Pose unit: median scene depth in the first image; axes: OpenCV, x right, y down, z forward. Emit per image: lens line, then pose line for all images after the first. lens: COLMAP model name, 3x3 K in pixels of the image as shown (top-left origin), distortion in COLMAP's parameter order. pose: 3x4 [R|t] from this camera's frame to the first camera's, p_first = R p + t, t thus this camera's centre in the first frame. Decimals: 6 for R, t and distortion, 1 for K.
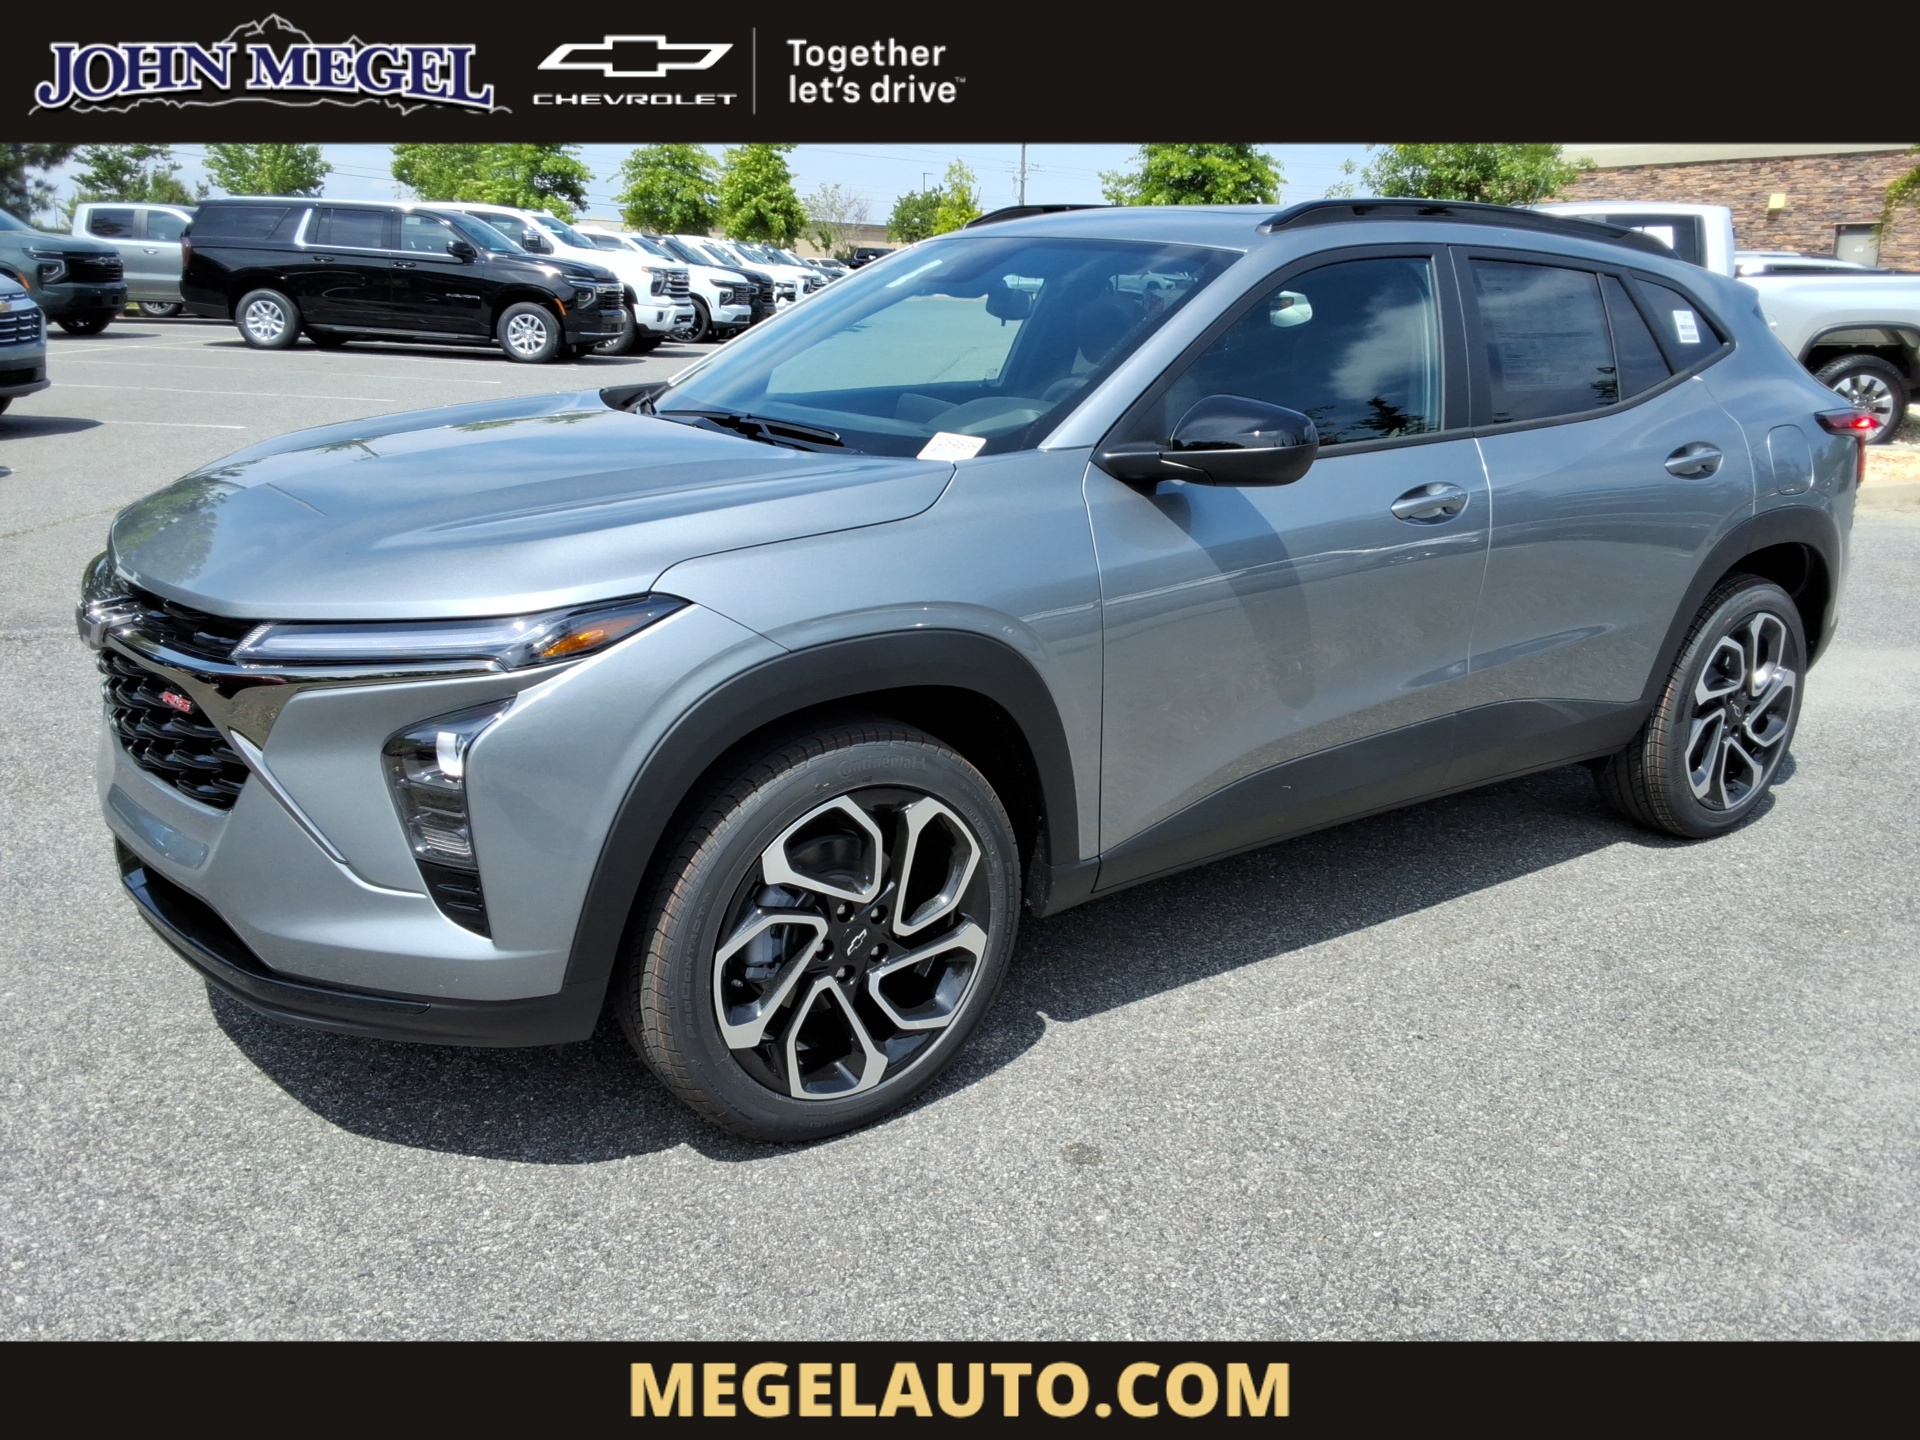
lens RADIAL K [[1542.9, 0, 972.3], [0, 1542.9, 706.1], [0, 0, 1]] dist [0.108364, -0.177650]
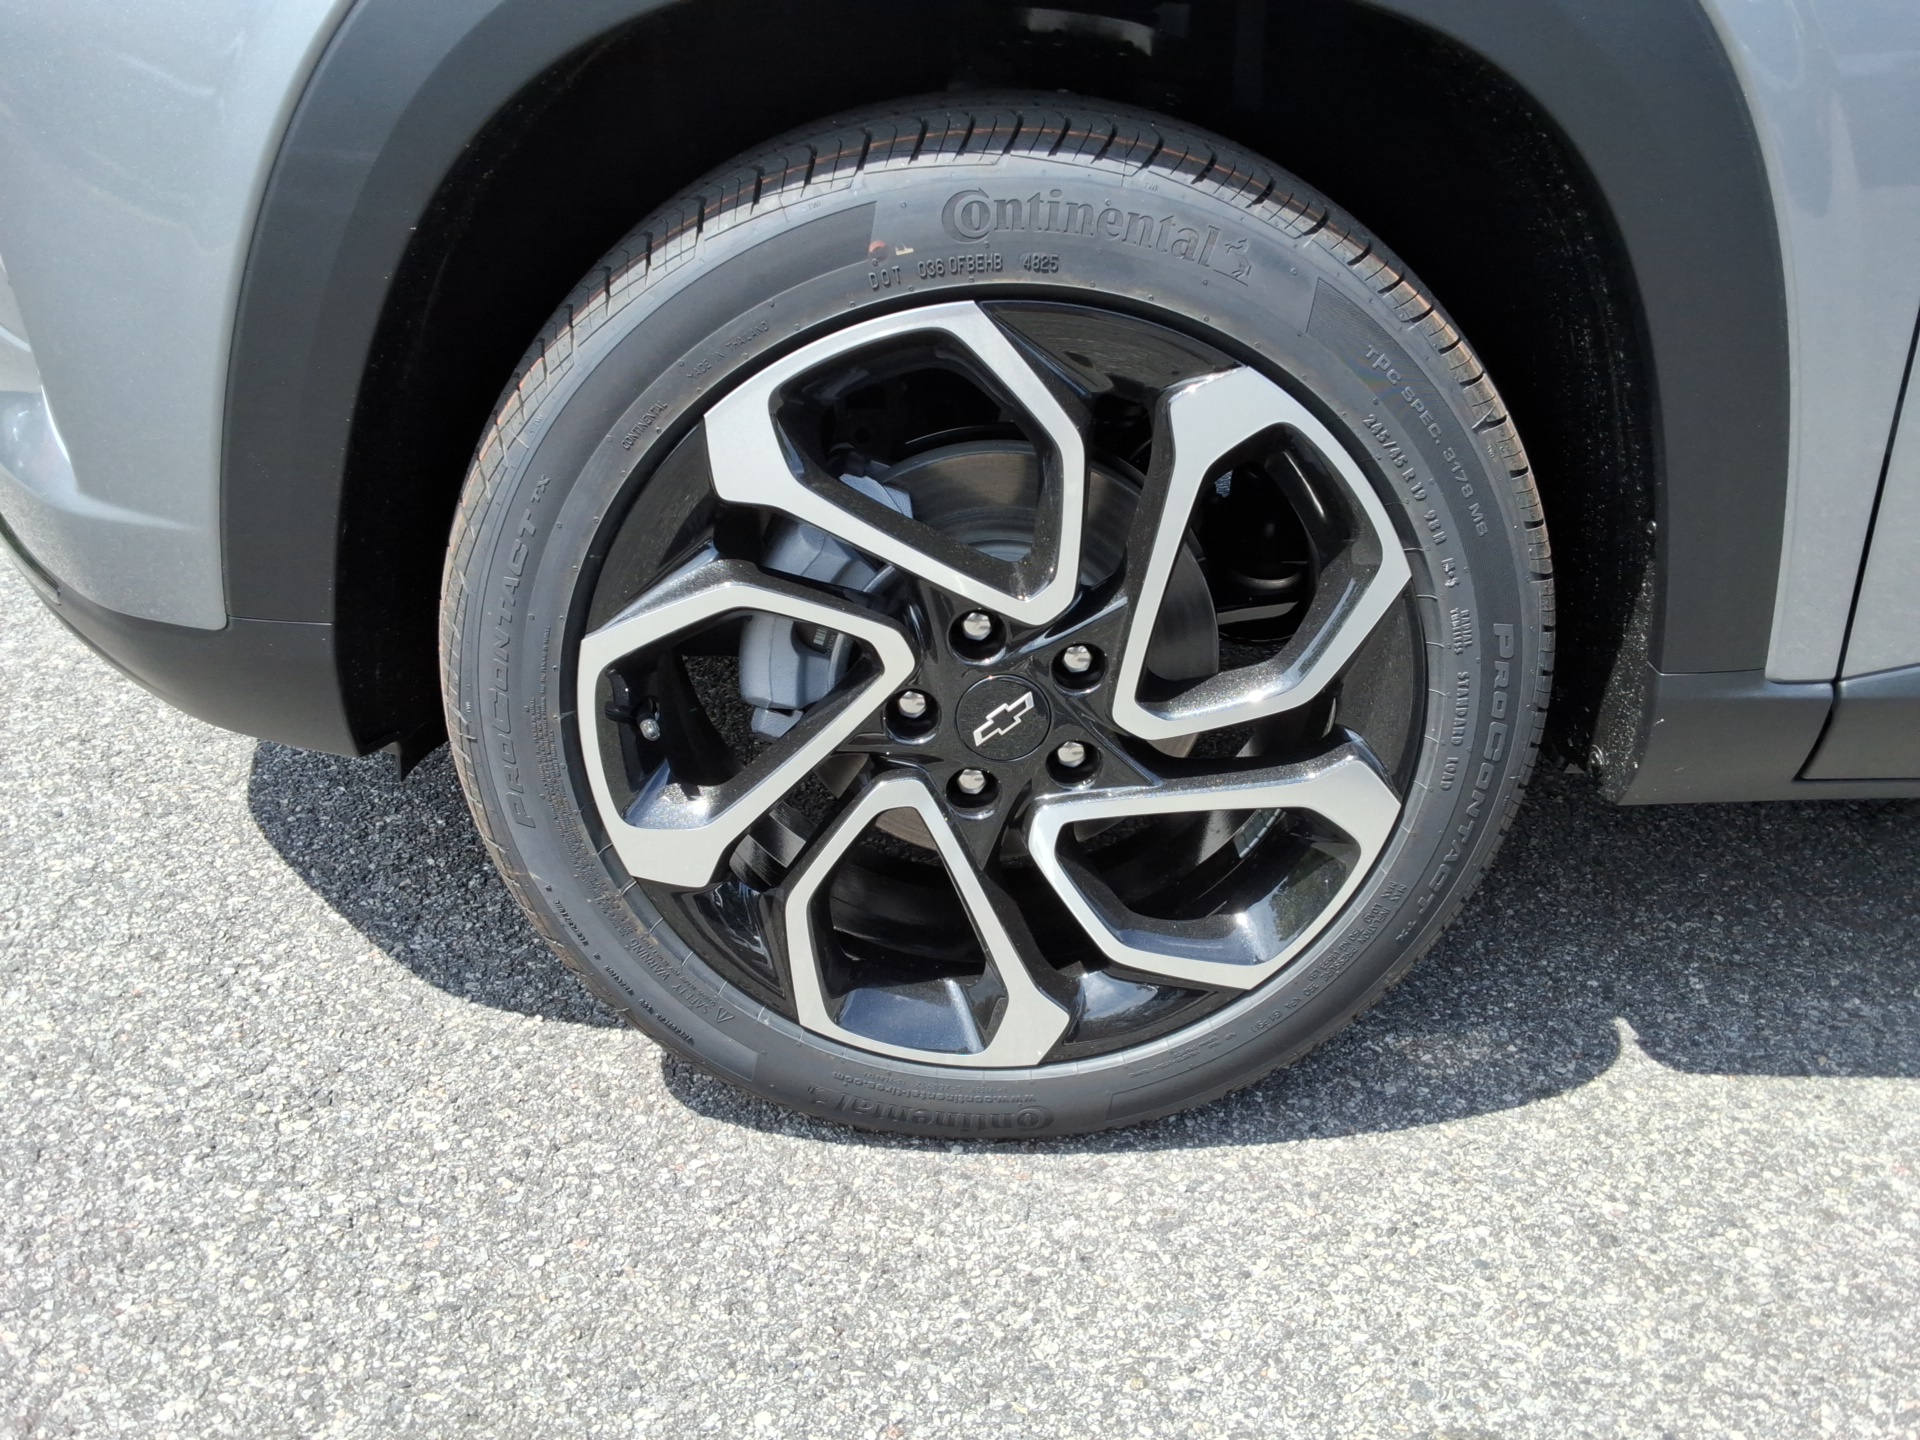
lens RADIAL K [[1542.9, 0, 972.3], [0, 1542.9, 706.1], [0, 0, 1]] dist [0.108364, -0.177650]
pose [[0.818013, 0.253359, -0.516395, 0.111880], [-0.173159, 0.964589, 0.198958, 0.069577], [0.548516, -0.073332, 0.832918, 0.636547]]
